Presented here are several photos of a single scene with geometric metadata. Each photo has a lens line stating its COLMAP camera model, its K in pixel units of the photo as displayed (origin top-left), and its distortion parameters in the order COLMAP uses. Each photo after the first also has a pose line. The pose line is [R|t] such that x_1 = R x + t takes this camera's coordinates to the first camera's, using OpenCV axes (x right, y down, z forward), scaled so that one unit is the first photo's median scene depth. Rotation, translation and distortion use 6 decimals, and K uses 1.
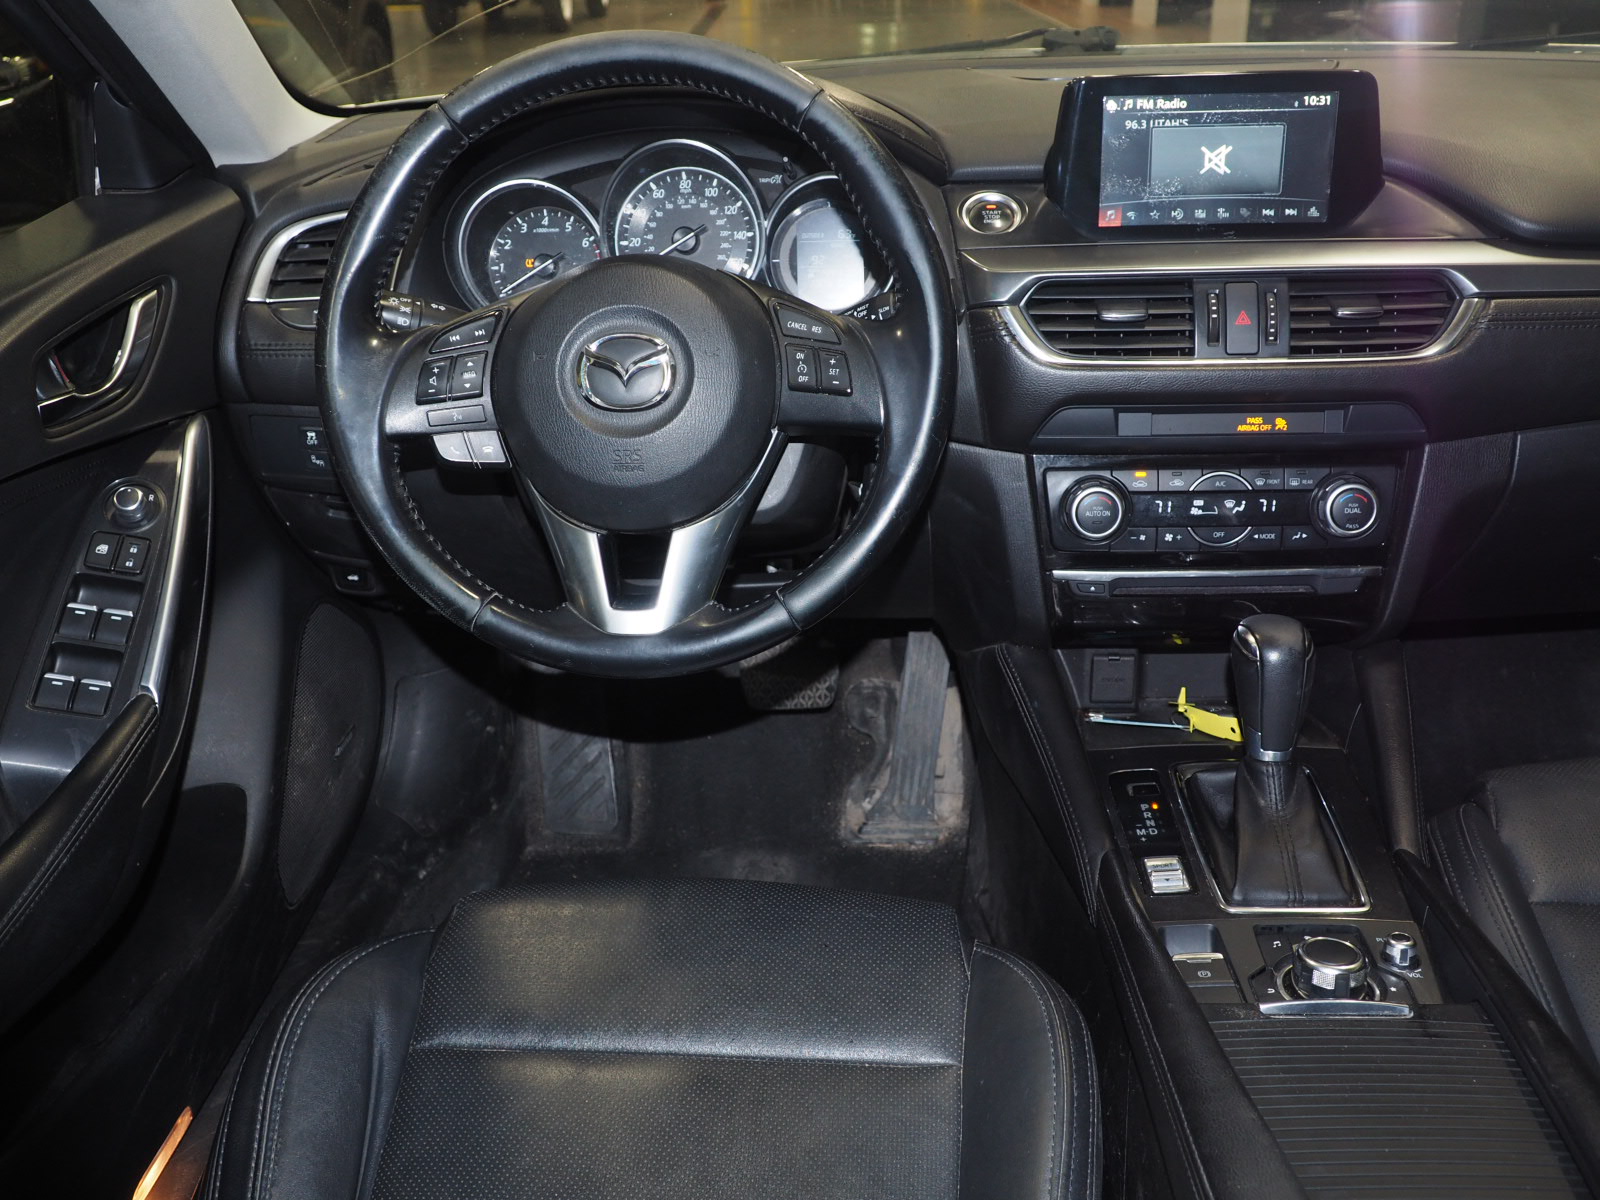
lens RADIAL K [[1467.0, 0, 800.0], [0, 1467.0, 600.0], [0, 0, 1]] dist [-0.011360, -0.005487]
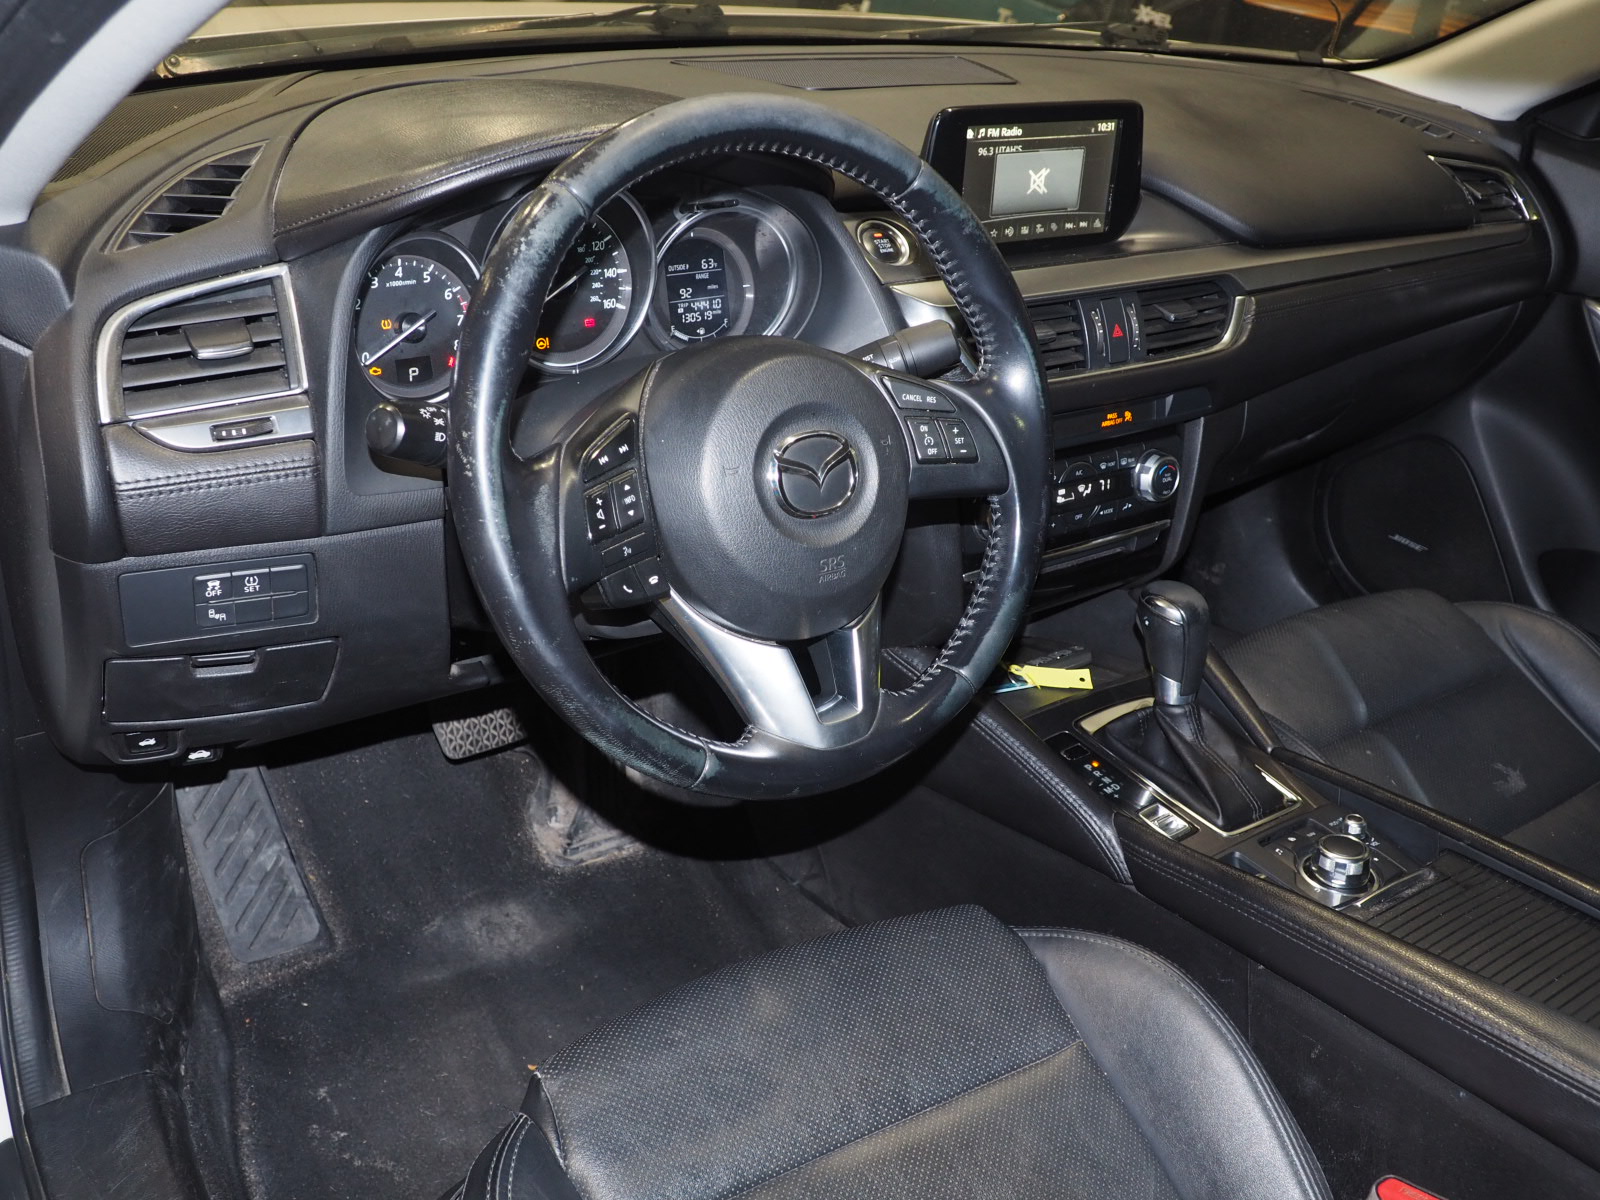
lens RADIAL K [[1501.9, 0, 798.1], [0, 1501.9, 607.3], [0, 0, 1]] dist [-0.009415, -0.003990]
pose [[0.787258, -0.204469, 0.581737, -0.585047], [0.152467, 0.978675, 0.137654, -0.172062], [-0.597477, -0.019673, 0.801644, 0.200401]]
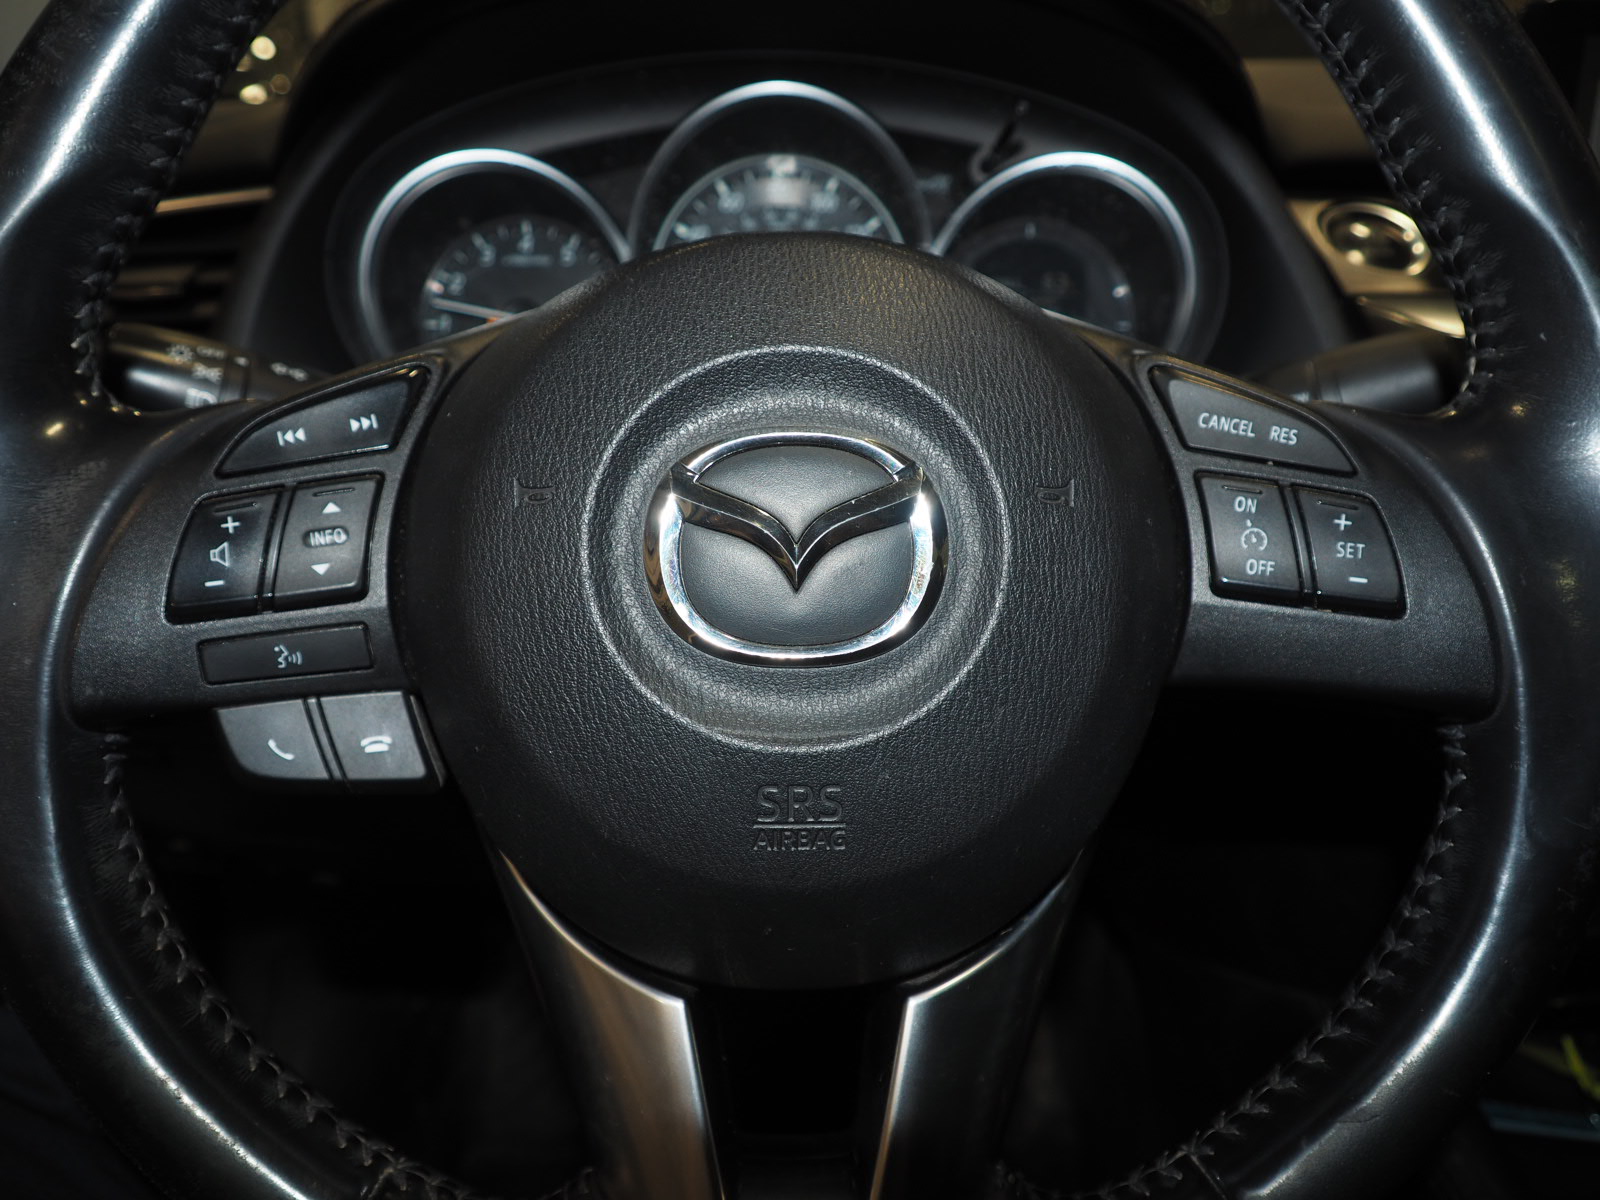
lens RADIAL K [[1179.0, 0, 796.2], [0, 1179.0, 592.3], [0, 0, 1]] dist [-0.004448, -0.056182]
pose [[0.996644, 0.012191, 0.080945, -0.117078], [-0.006643, 0.997632, -0.068456, -0.105520], [-0.081588, 0.067688, 0.994365, 0.612595]]
